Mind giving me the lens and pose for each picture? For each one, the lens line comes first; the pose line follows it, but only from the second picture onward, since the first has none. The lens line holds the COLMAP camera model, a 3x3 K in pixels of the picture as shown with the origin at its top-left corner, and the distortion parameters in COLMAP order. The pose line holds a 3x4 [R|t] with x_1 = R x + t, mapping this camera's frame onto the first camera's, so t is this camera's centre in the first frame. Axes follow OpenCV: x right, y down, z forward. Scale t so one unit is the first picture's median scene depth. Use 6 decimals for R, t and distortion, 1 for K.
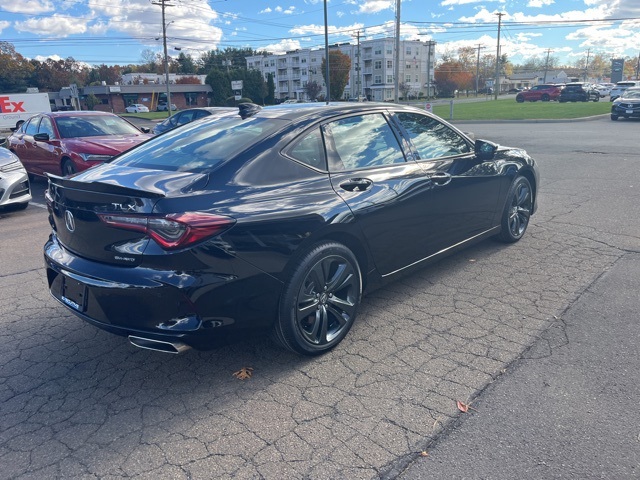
lens RADIAL K [[482.4, 0, 318.2], [0, 482.4, 229.5], [0, 0, 1]] dist [0.080729, -0.103494]
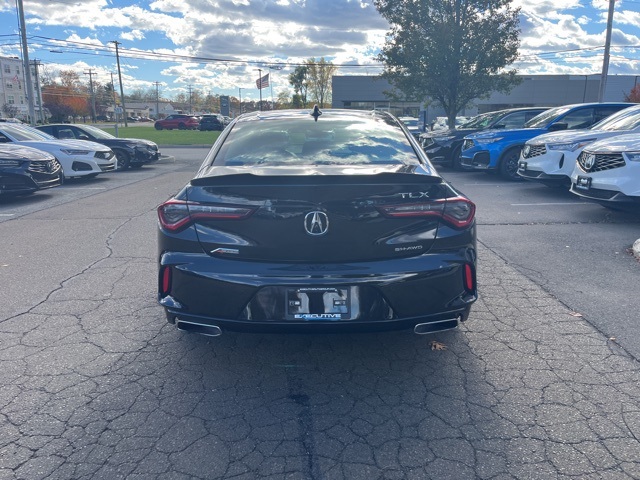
lens RADIAL K [[482.4, 0, 316.7], [0, 482.4, 239.5], [0, 0, 1]] dist [0.080729, -0.103494]
pose [[0.738052, -0.125788, 0.662915, -0.032640], [0.149457, 0.988541, 0.021178, -0.000202], [-0.657983, 0.083447, 0.748395, 0.010397]]
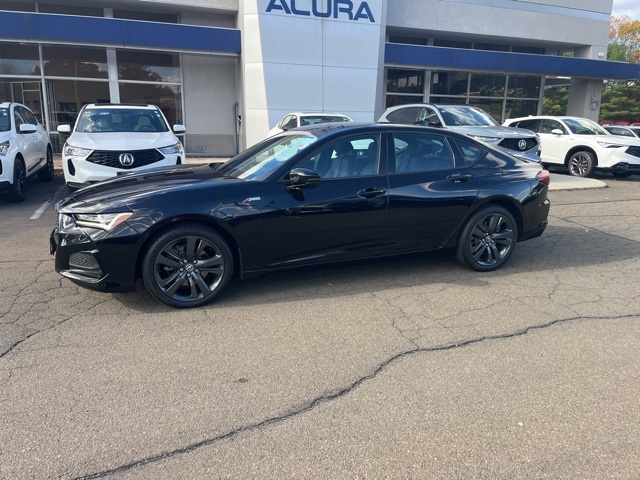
lens RADIAL K [[482.4, 0, 318.7], [0, 482.4, 235.3], [0, 0, 1]] dist [0.080729, -0.103494]
pose [[-0.897467, -0.078386, 0.434061, -0.021489], [0.131017, 0.892293, 0.432027, -0.025097], [-0.421175, 0.444600, -0.790534, 0.098046]]
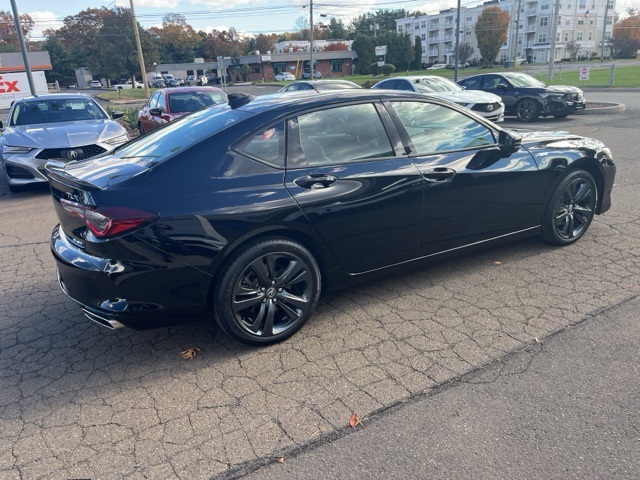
lens RADIAL K [[482.4, 0, 319.0], [0, 482.4, 240.5], [0, 0, 1]] dist [0.080729, -0.103494]
pose [[0.957841, 0.081341, -0.275543, 0.012414], [-0.057532, 0.993962, 0.093430, -0.002244], [0.281479, -0.073639, 0.956738, 0.001904]]
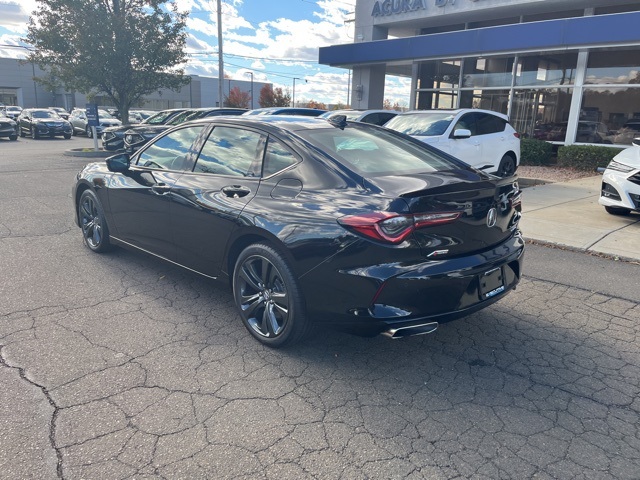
lens RADIAL K [[482.4, 0, 317.9], [0, 482.4, 236.2], [0, 0, 1]] dist [0.080729, -0.103494]
pose [[0.061664, -0.196158, 0.978631, -0.048339], [0.227299, 0.957493, 0.177599, -0.007834], [-0.971871, 0.211490, 0.103629, 0.038187]]
